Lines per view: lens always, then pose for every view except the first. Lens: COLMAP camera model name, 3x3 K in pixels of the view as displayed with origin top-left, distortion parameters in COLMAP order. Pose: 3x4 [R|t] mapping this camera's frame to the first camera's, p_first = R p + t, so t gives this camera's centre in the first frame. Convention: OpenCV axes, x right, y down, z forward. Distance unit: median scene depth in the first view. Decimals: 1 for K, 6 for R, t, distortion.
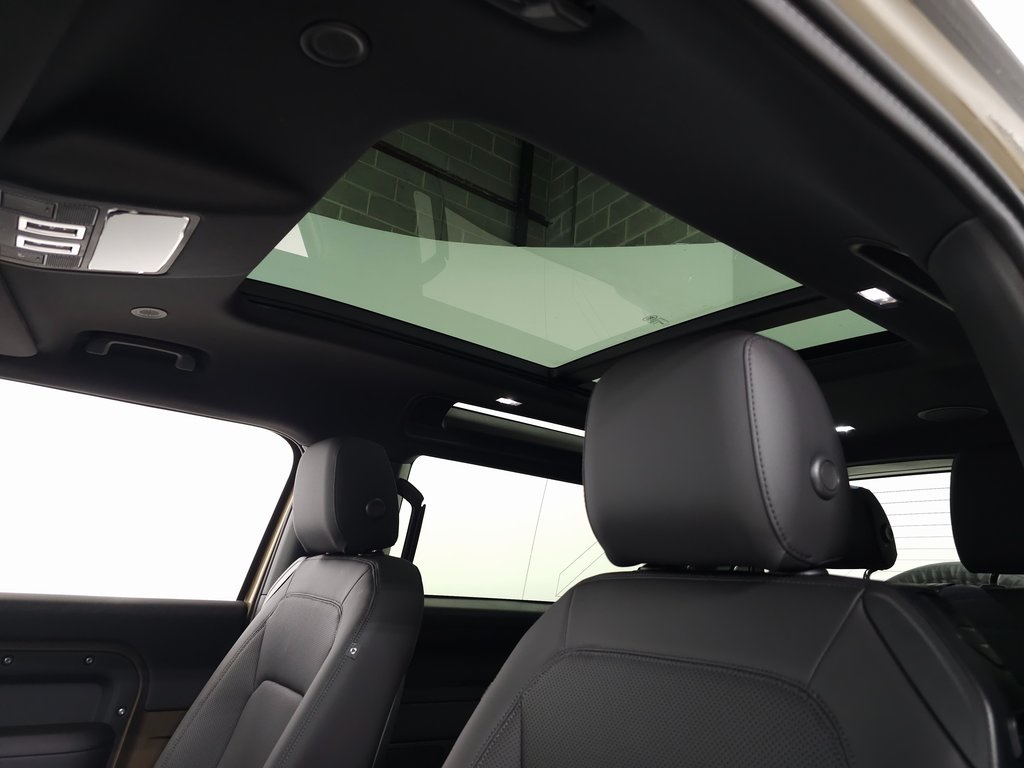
lens RADIAL K [[690.4, 0, 512.0], [0, 690.4, 384.0], [0, 0, 1]] dist [0.037146, -0.061539]
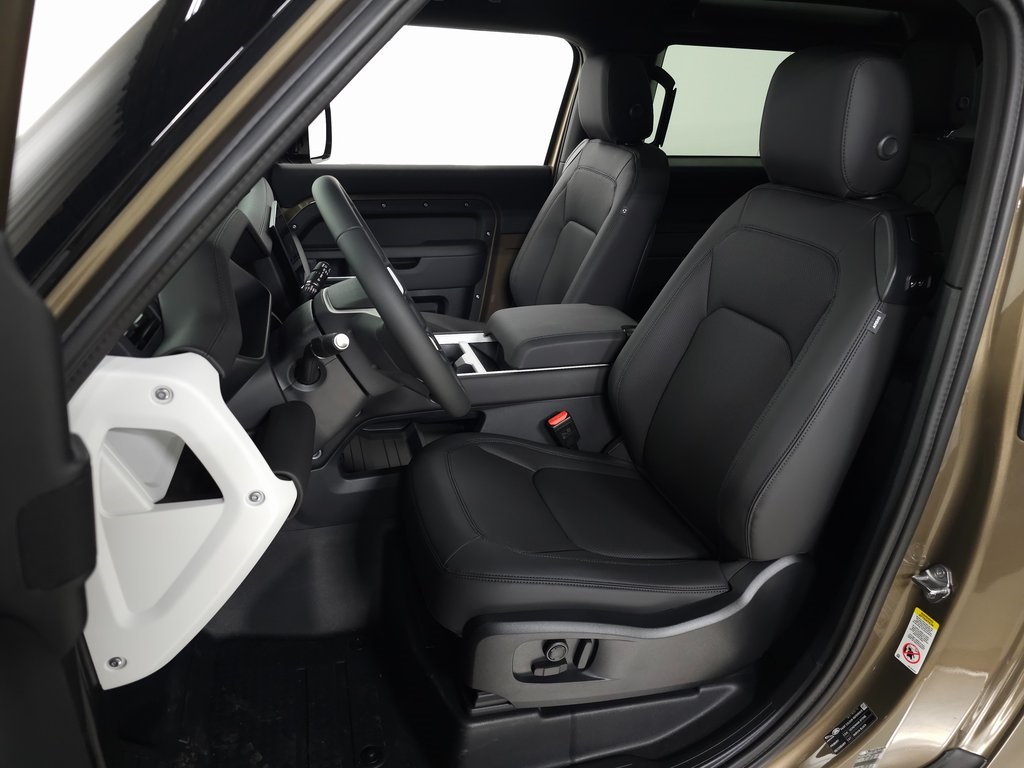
lens RADIAL K [[1023.7, 0, 517.6], [0, 1023.7, 383.2], [0, 0, 1]] dist [0.005649, -0.004261]
pose [[0.955315, 0.098699, -0.278624, 0.216223], [0.081267, 0.818582, 0.568612, -0.597537], [0.284198, -0.565846, 0.773983, -1.039060]]
